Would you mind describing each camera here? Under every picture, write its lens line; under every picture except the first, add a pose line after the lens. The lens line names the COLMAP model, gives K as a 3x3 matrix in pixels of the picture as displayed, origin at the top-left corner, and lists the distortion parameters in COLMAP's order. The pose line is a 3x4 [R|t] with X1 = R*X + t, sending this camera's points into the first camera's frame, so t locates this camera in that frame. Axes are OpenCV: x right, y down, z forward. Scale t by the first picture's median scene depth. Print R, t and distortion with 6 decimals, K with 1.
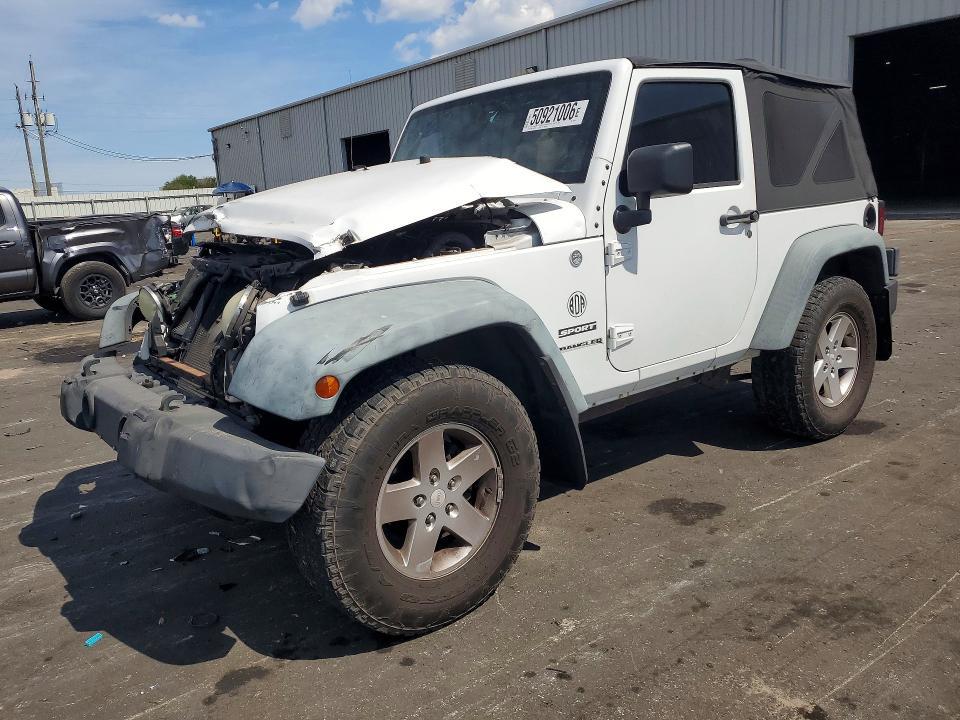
lens RADIAL K [[753.0, 0, 476.8], [0, 753.0, 347.8], [0, 0, 1]] dist [0.012666, 0.006356]
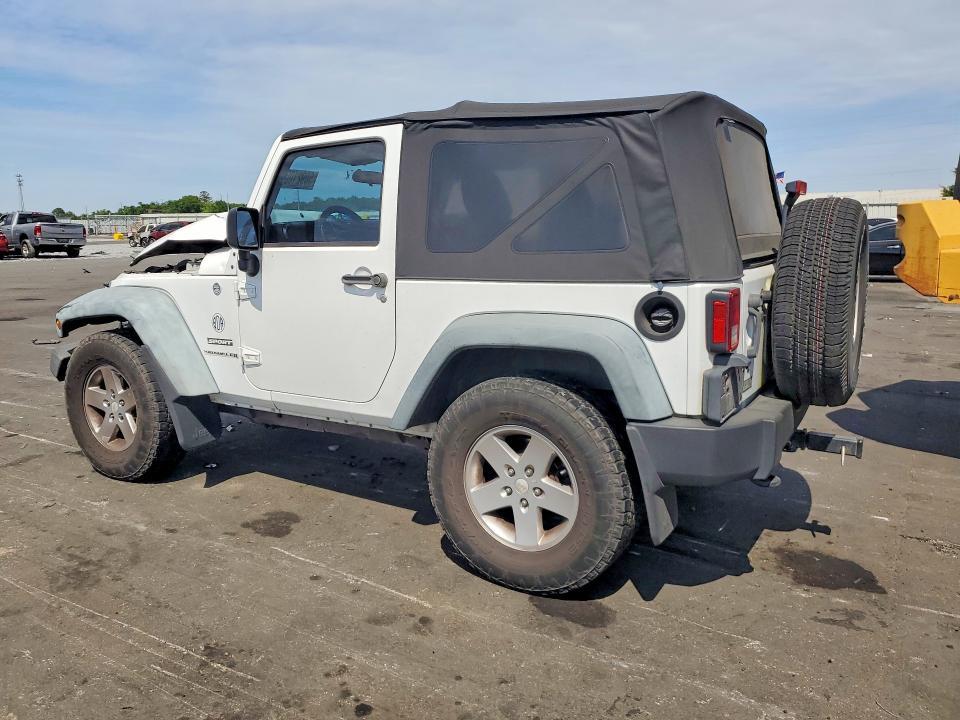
lens RADIAL K [[782.5, 0, 480.0], [0, 782.5, 360.0], [0, 0, 1]] dist [0.008628, 0.013031]
pose [[0.328724, 0.218131, -0.918891, 1.448921], [-0.198072, 0.967246, 0.158752, -0.281388], [0.923422, 0.129821, 0.361162, 0.847708]]
